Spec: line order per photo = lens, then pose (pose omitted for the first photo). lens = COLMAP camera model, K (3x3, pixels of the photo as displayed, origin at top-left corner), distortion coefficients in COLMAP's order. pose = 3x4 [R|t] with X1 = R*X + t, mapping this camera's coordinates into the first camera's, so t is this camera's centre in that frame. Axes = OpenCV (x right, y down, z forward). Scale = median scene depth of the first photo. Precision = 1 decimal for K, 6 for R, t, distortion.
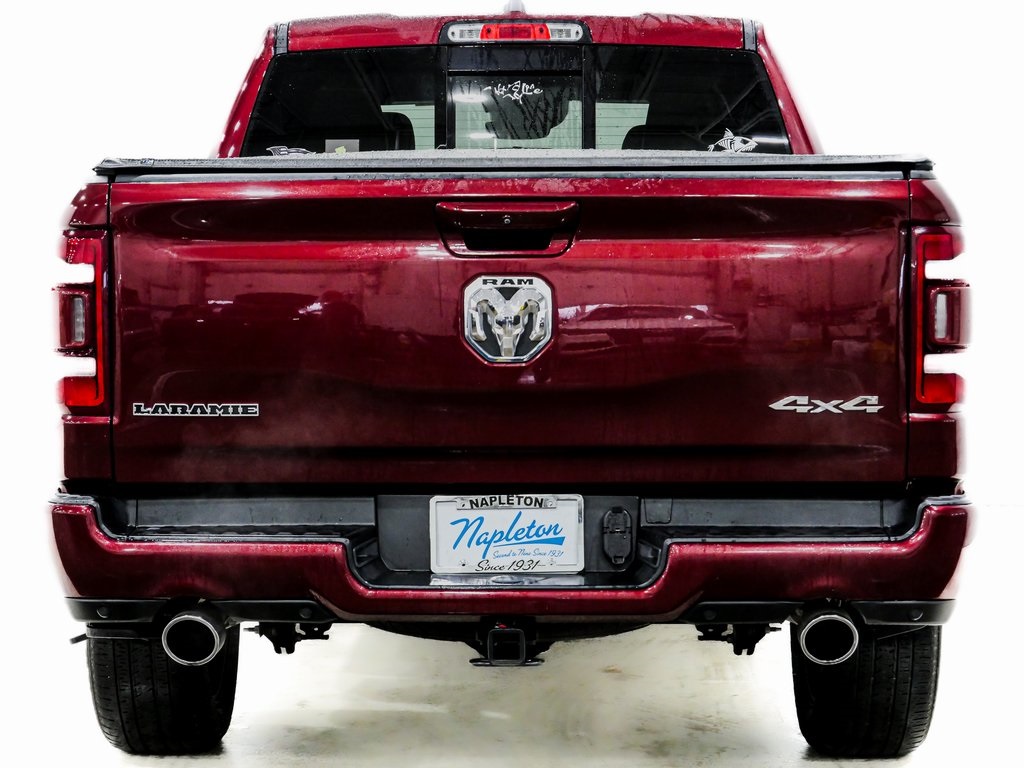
lens RADIAL K [[2356.5, 0, 512.0], [0, 2356.5, 384.0], [0, 0, 1]] dist [0.041056, -0.052919]
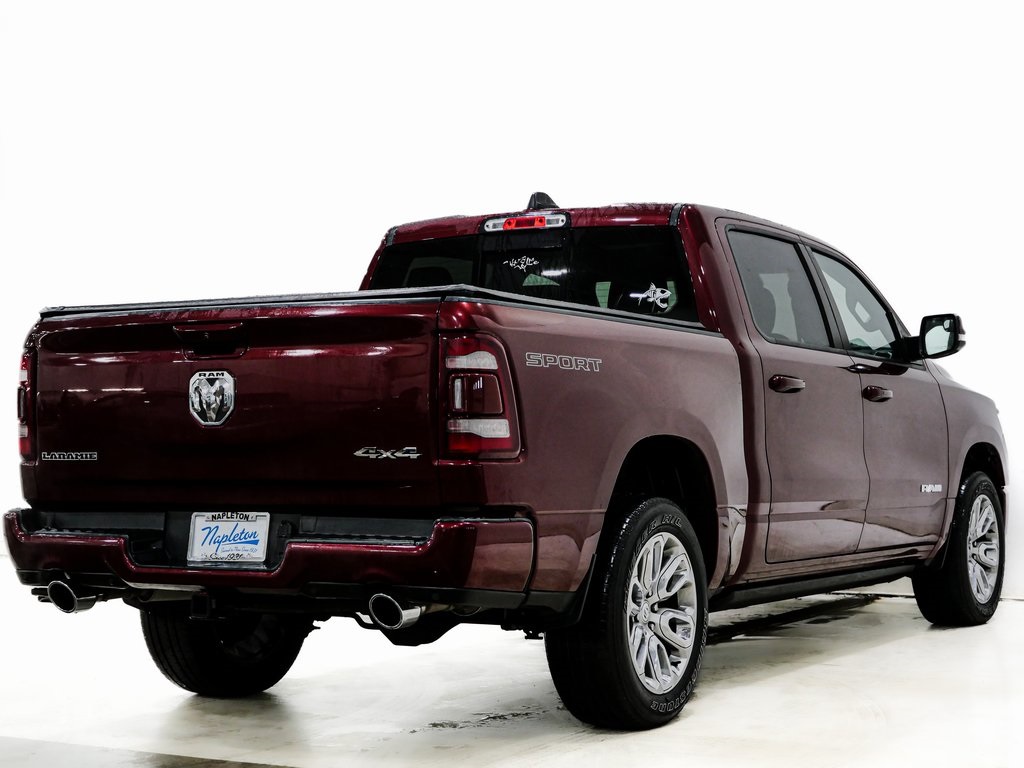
lens RADIAL K [[1939.5, 0, 512.0], [0, 1939.5, 384.0], [0, 0, 1]] dist [0.069206, 0.269601]
pose [[0.870694, -0.016509, -0.491548, 0.795806], [-0.025857, 0.996518, -0.079270, 0.059765], [0.491145, 0.081730, 0.867235, -0.033666]]
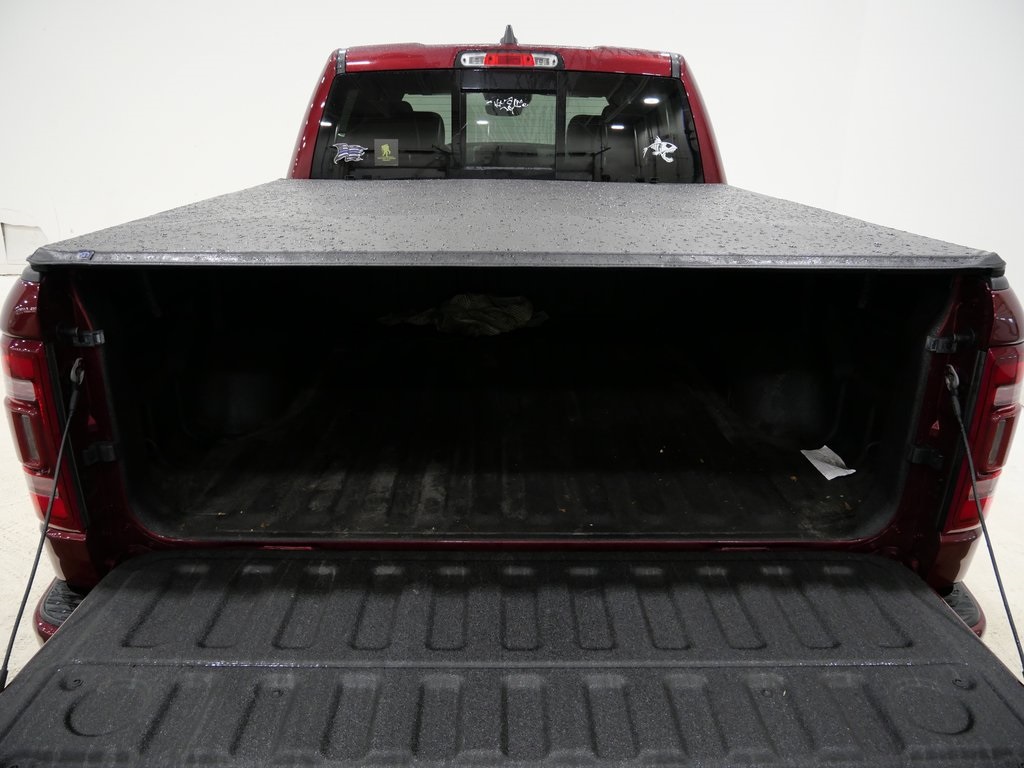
lens RADIAL K [[735.0, 0, 512.0], [0, 735.0, 384.0], [0, 0, 1]] dist [-0.033437, 0.001992]
pose [[0.999473, 0.006100, 0.031896, -0.013254], [-0.015109, 0.956763, 0.290476, -0.126257], [-0.028745, -0.290805, 0.956351, 0.736305]]
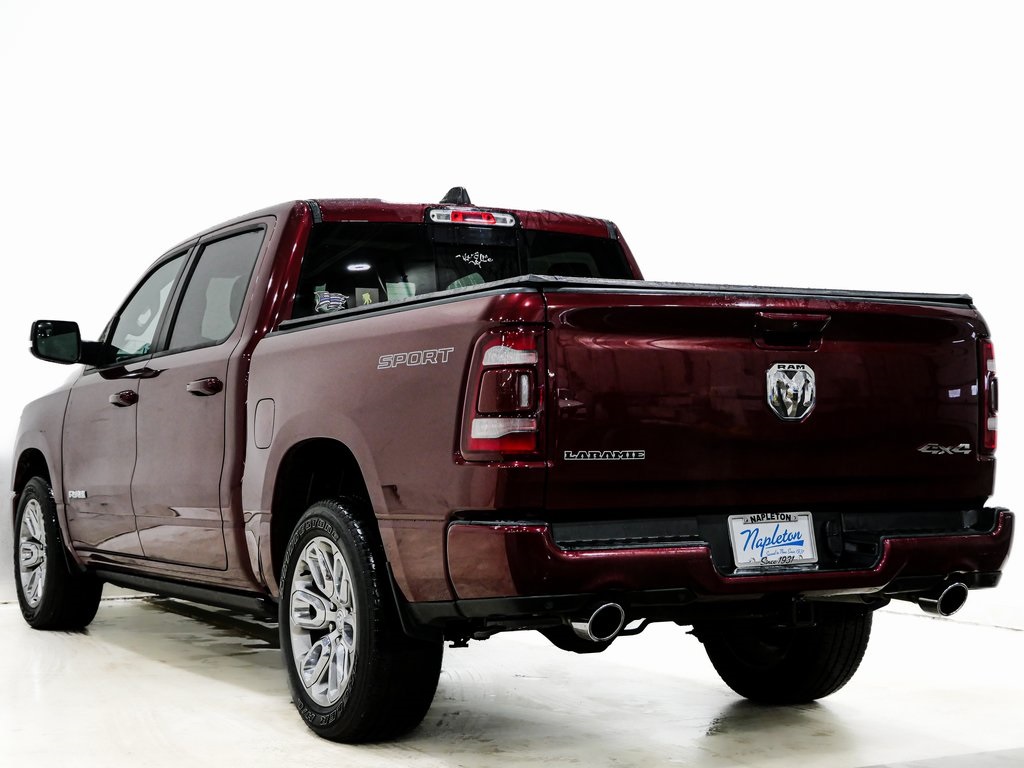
lens RADIAL K [[1790.8, 0, 512.0], [0, 1790.8, 384.0], [0, 0, 1]] dist [0.013599, 0.069141]
pose [[0.867524, 0.013096, 0.497223, -0.701949], [0.033316, 0.995878, -0.084359, 0.055884], [-0.496279, 0.089749, 0.863512, 0.104051]]
